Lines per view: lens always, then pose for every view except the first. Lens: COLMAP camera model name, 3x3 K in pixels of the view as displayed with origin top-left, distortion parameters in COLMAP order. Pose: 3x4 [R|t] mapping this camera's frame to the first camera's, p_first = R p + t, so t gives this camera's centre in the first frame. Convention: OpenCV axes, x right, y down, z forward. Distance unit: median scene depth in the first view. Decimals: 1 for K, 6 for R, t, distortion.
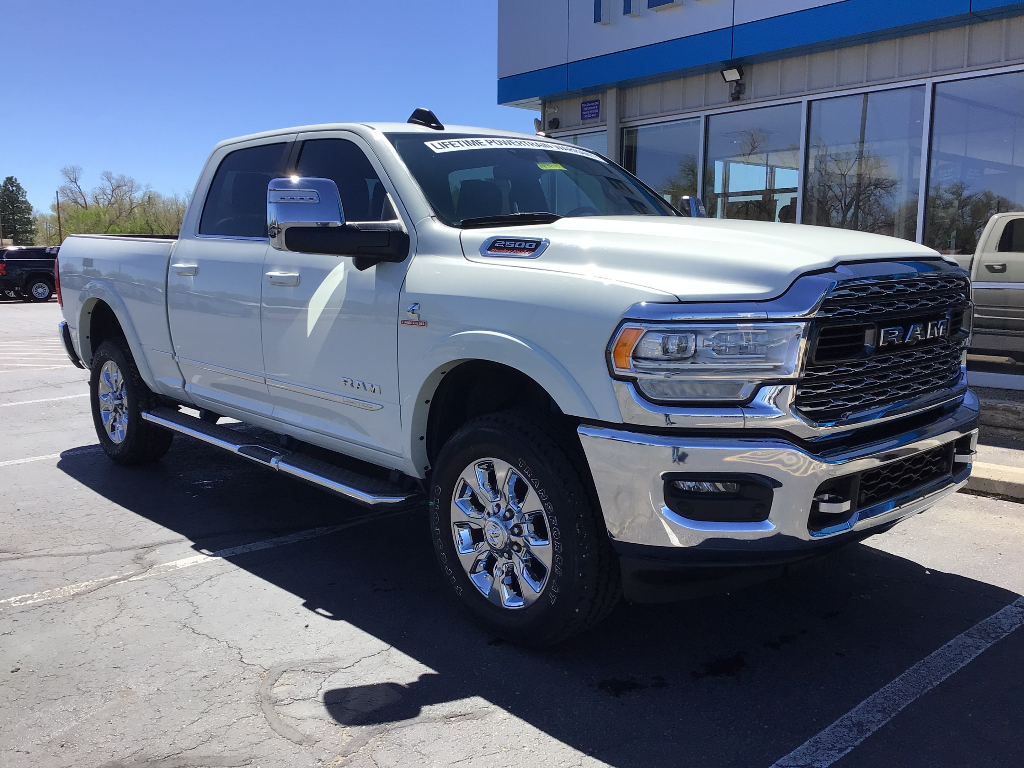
lens RADIAL K [[891.8, 0, 513.0], [0, 891.8, 387.0], [0, 0, 1]] dist [0.082941, -0.034430]
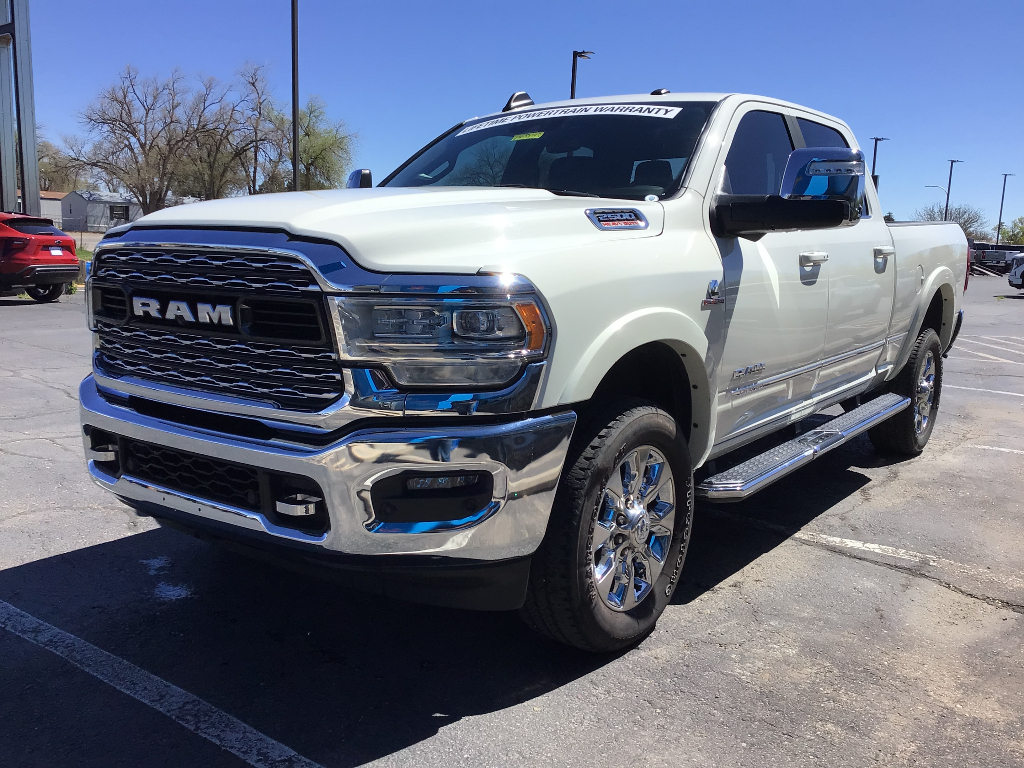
lens RADIAL K [[891.8, 0, 512.7], [0, 891.8, 379.4], [0, 0, 1]] dist [0.082941, -0.034430]
pose [[0.183069, 0.156126, -0.970624, 1.364088], [-0.162777, 0.978495, 0.126691, -0.158270], [0.969530, 0.134802, 0.204546, 1.145263]]
